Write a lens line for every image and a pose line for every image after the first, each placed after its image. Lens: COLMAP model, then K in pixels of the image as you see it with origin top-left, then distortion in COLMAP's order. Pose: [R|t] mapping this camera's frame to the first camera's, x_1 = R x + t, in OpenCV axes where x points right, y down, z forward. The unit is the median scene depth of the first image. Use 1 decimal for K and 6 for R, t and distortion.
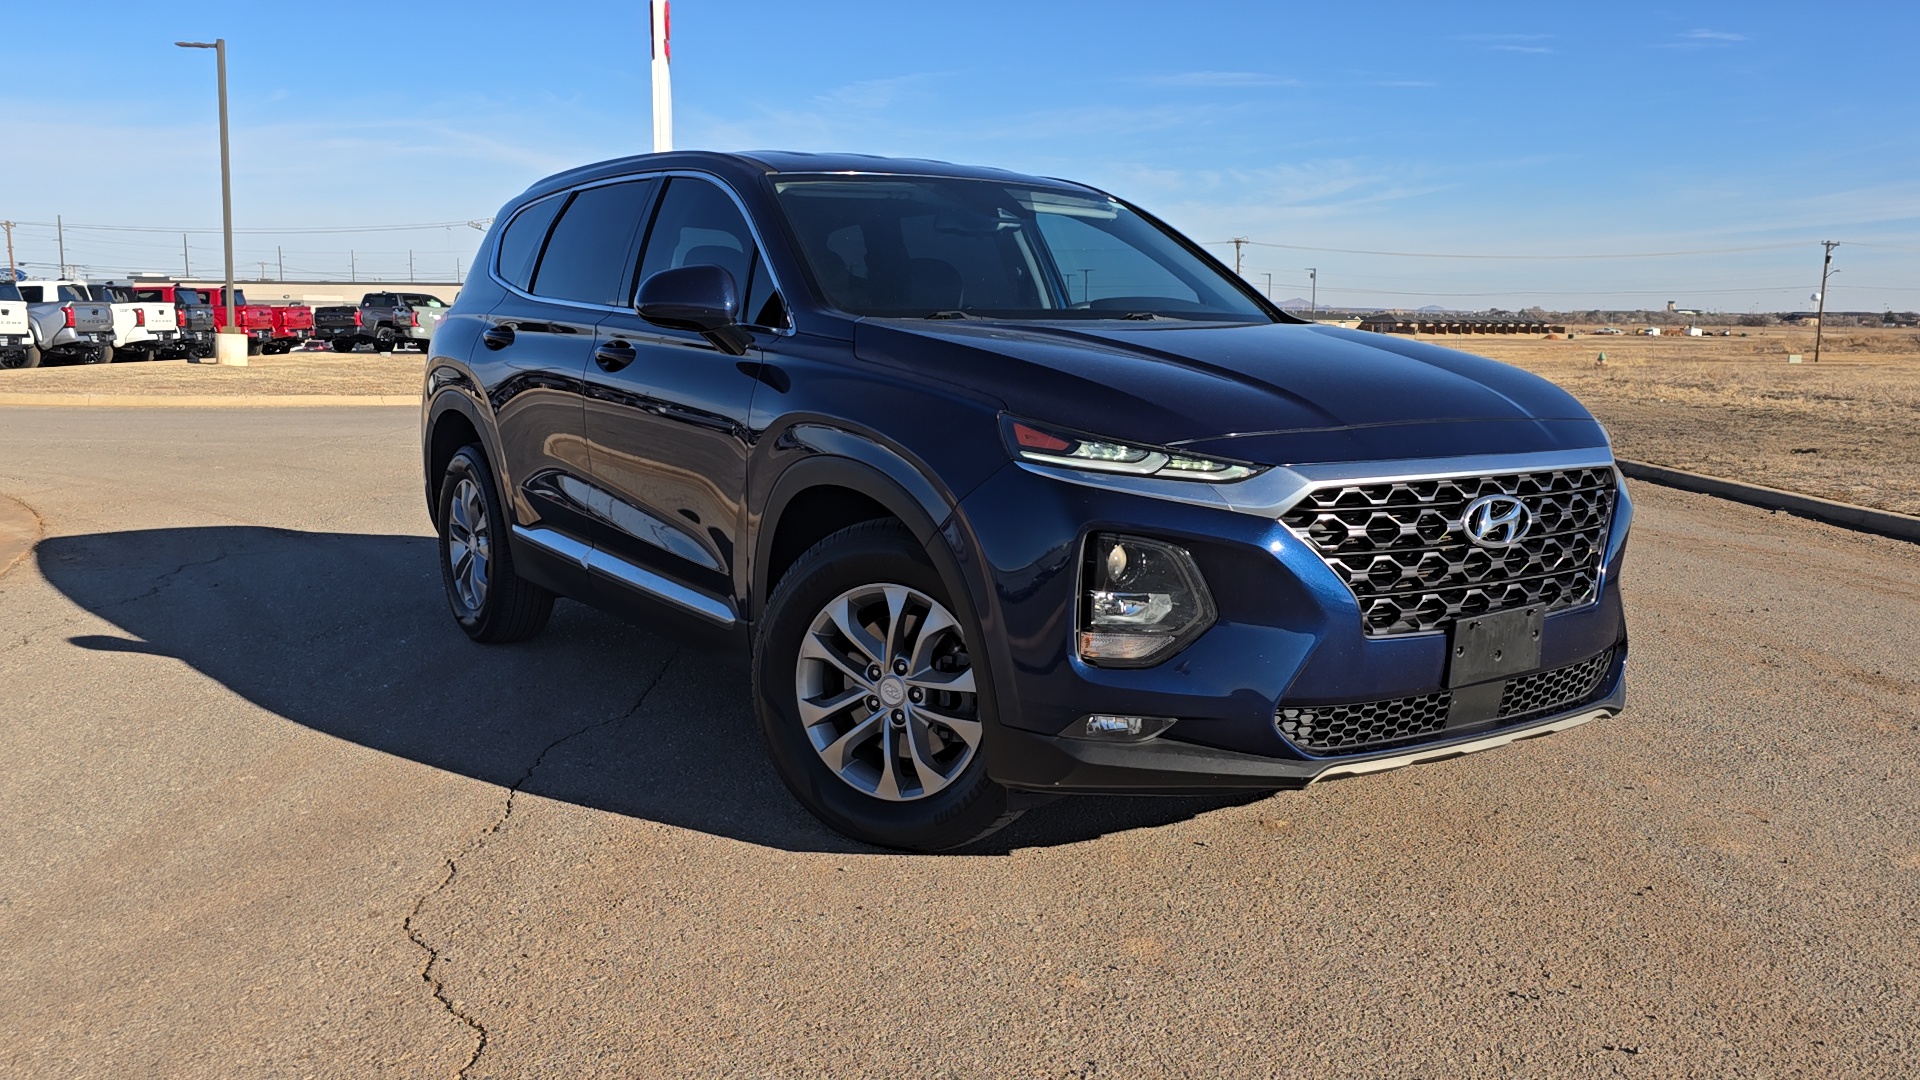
lens RADIAL K [[1692.8, 0, 960.0], [0, 1692.8, 540.0], [0, 0, 1]] dist [-0.014200, 0.005394]
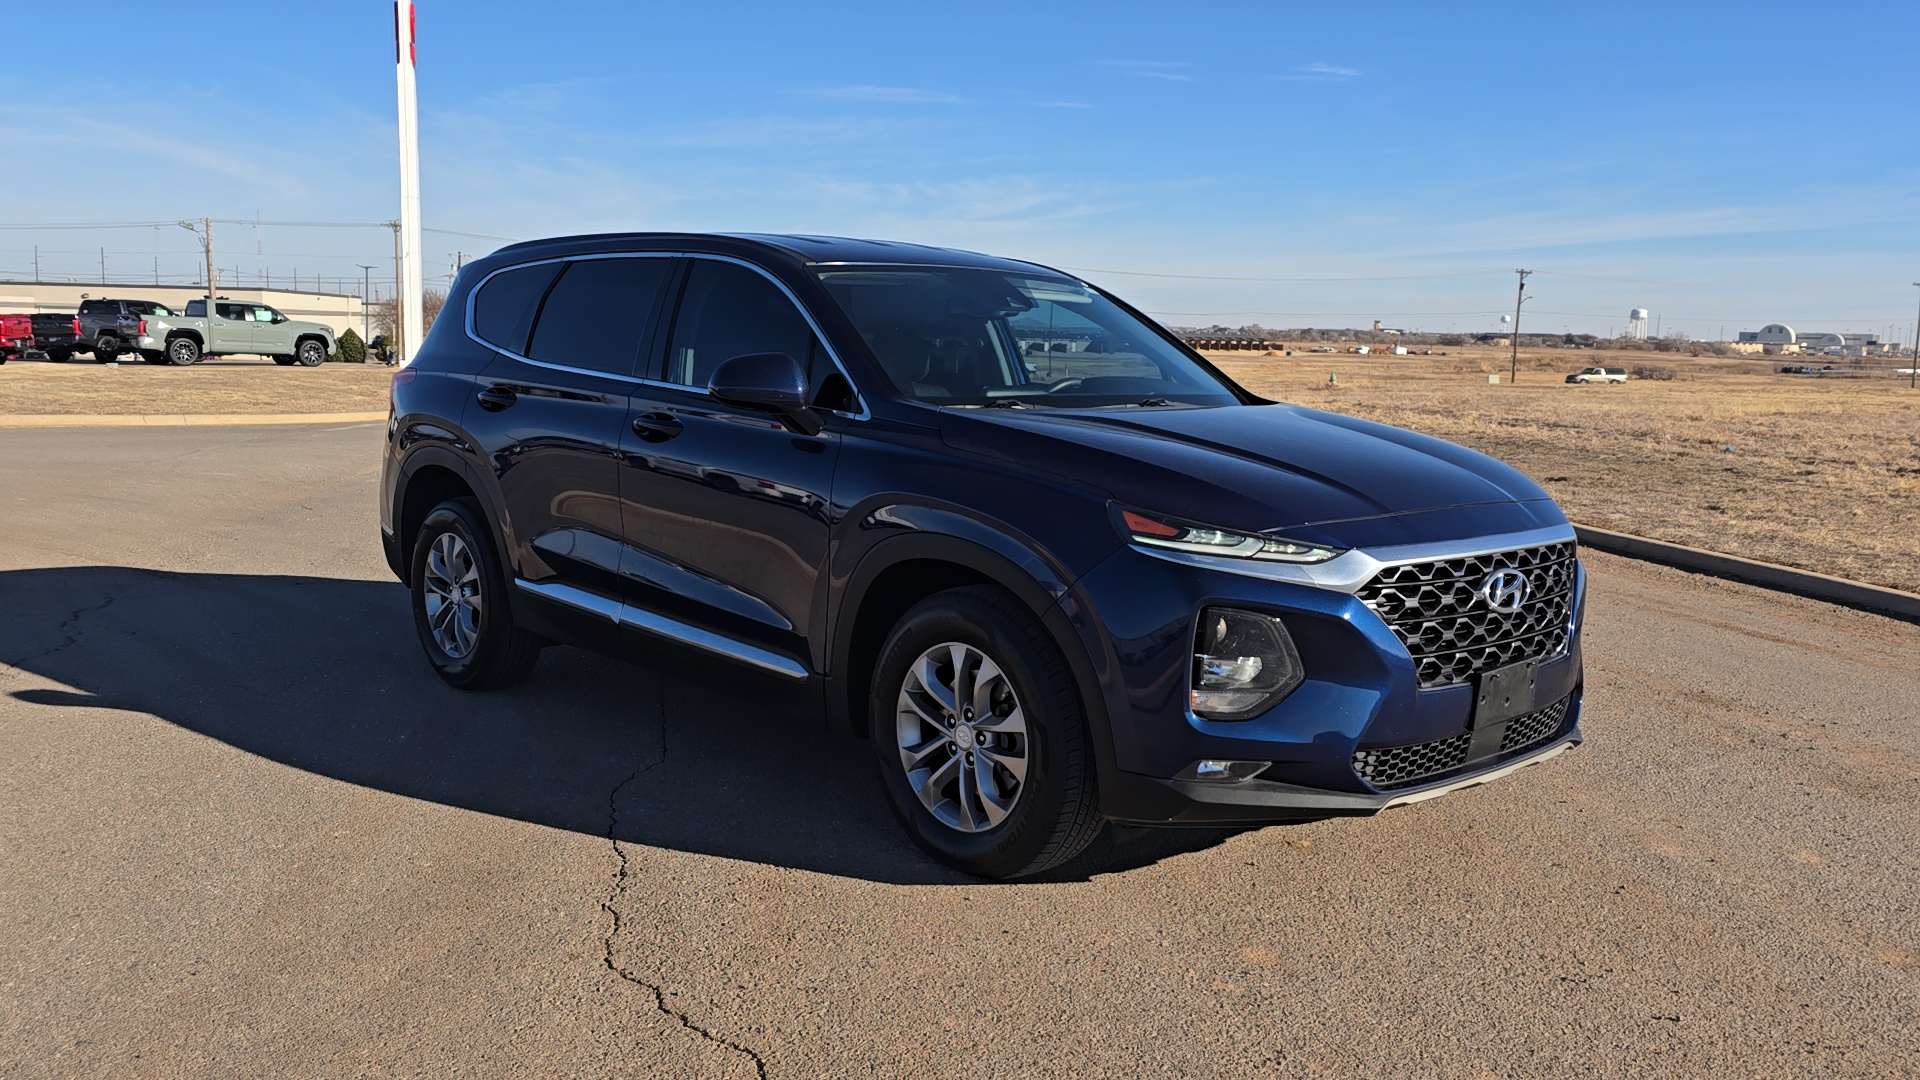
lens RADIAL K [[1692.8, 0, 960.0], [0, 1692.8, 540.0], [0, 0, 1]] dist [-0.014200, 0.005394]
pose [[0.986929, -0.005711, 0.161052, -0.226479], [0.006414, 0.999972, -0.003846, -0.038401], [-0.161026, 0.004828, 0.986938, -0.115009]]
